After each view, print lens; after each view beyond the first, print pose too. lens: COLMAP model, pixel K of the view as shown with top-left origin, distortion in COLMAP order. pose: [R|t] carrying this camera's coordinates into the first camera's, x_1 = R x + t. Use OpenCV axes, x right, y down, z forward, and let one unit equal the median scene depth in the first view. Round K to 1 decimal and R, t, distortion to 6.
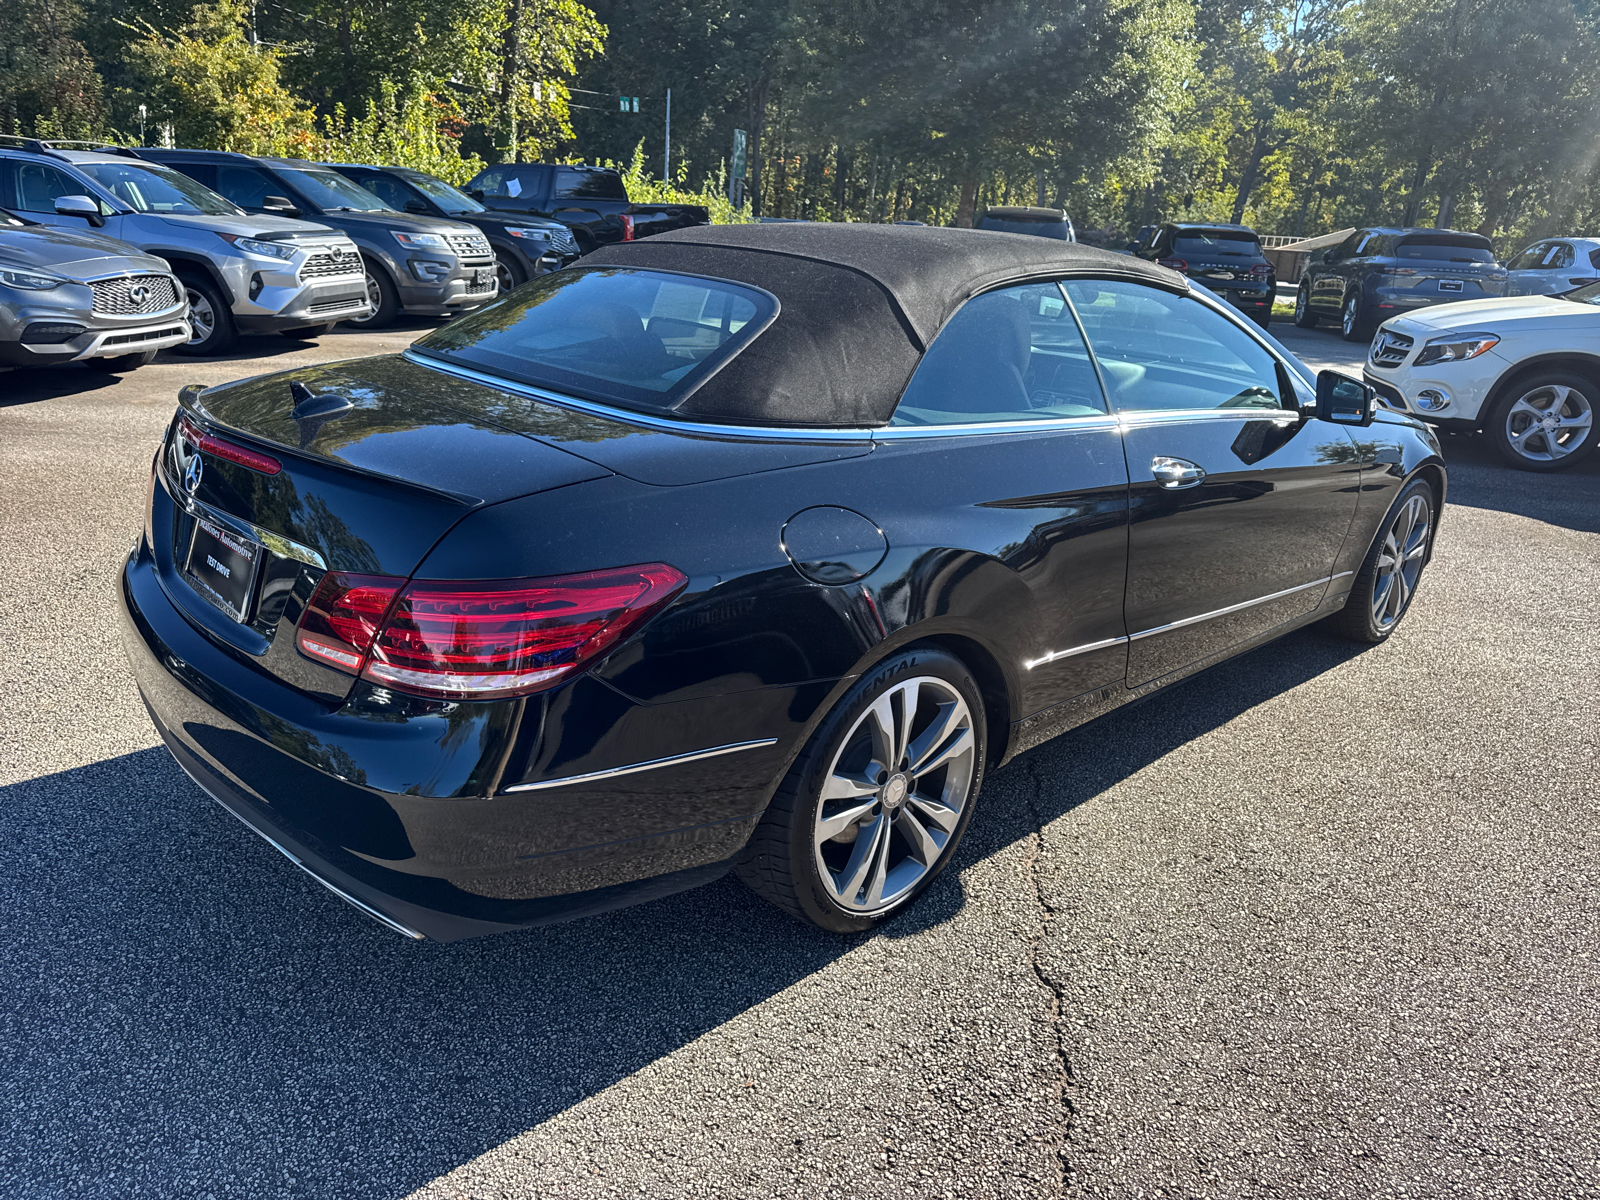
lens RADIAL K [[1139.1, 0, 801.3], [0, 1139.1, 594.7], [0, 0, 1]] dist [0.002211, -0.000525]
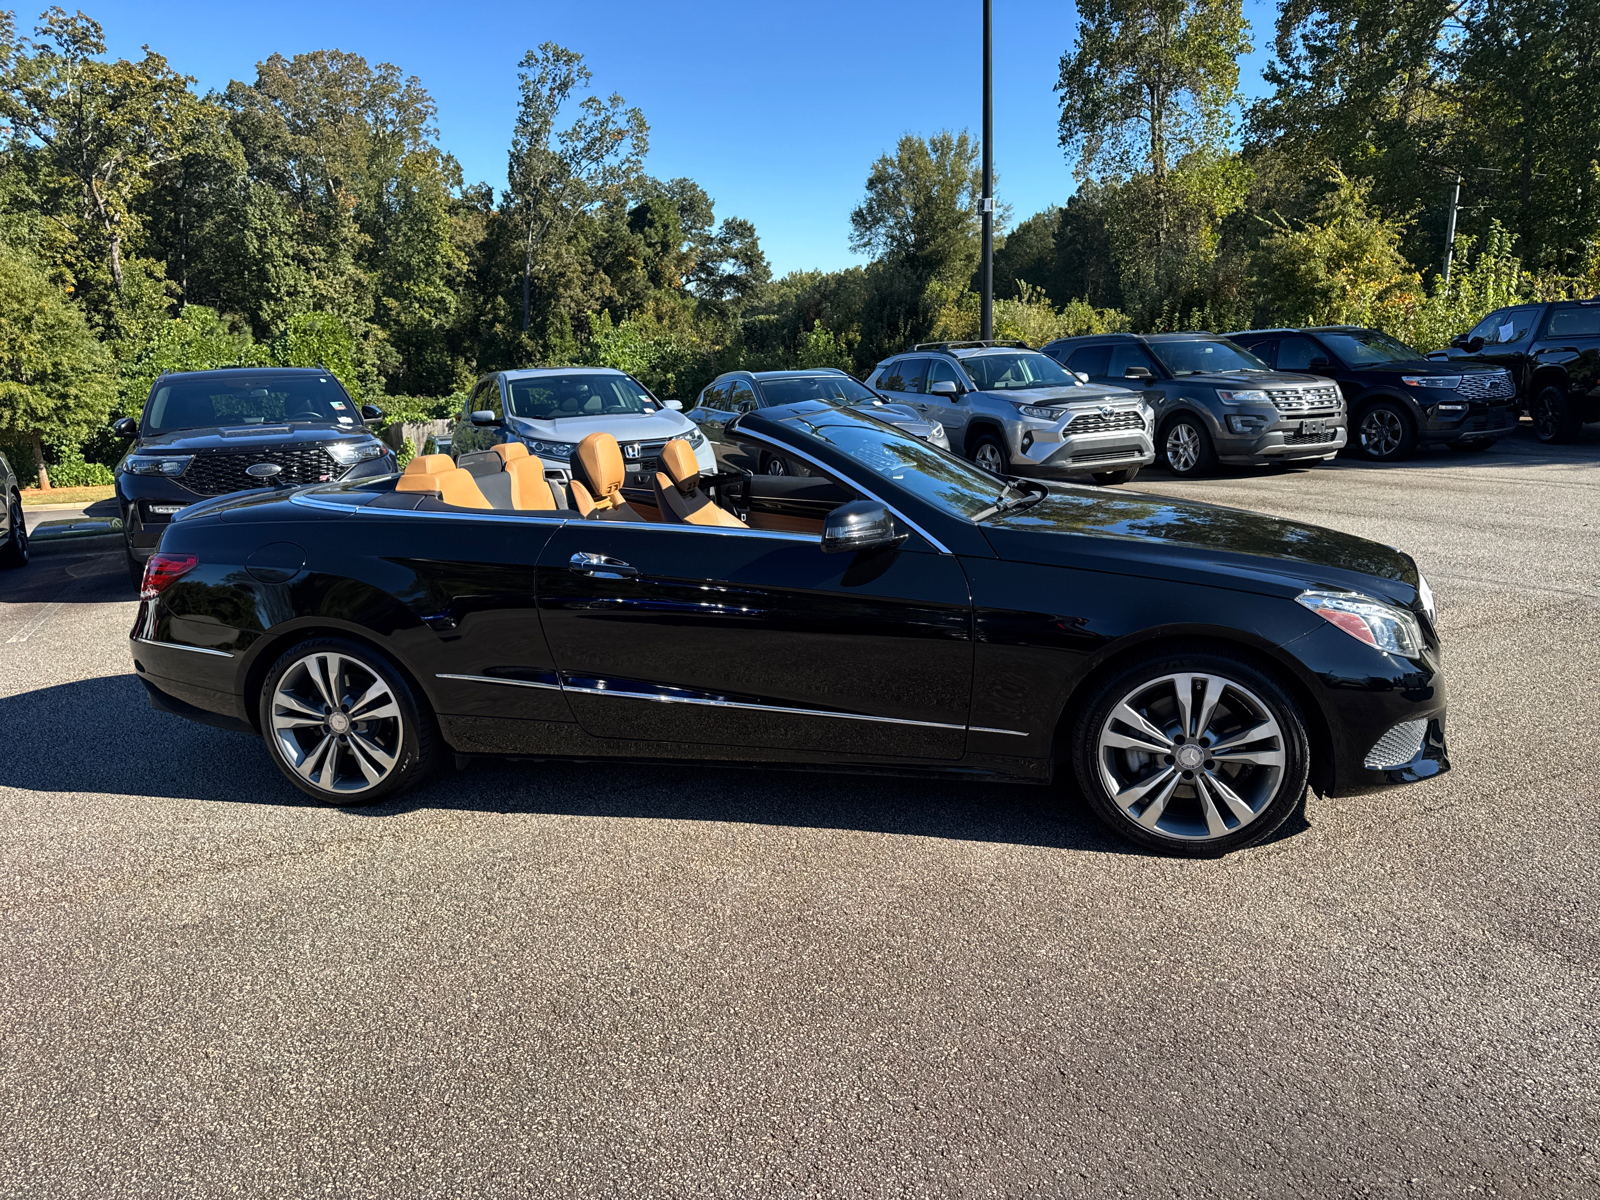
lens RADIAL K [[1133.4, 0, 800.0], [0, 1133.4, 600.0], [0, 0, 1]] dist [0.006162, -0.005248]
pose [[0.539220, 0.095329, -0.836752, 0.343165], [-0.201480, 0.979322, -0.018266, -0.021551], [0.817709, 0.178438, 0.547277, 0.113033]]
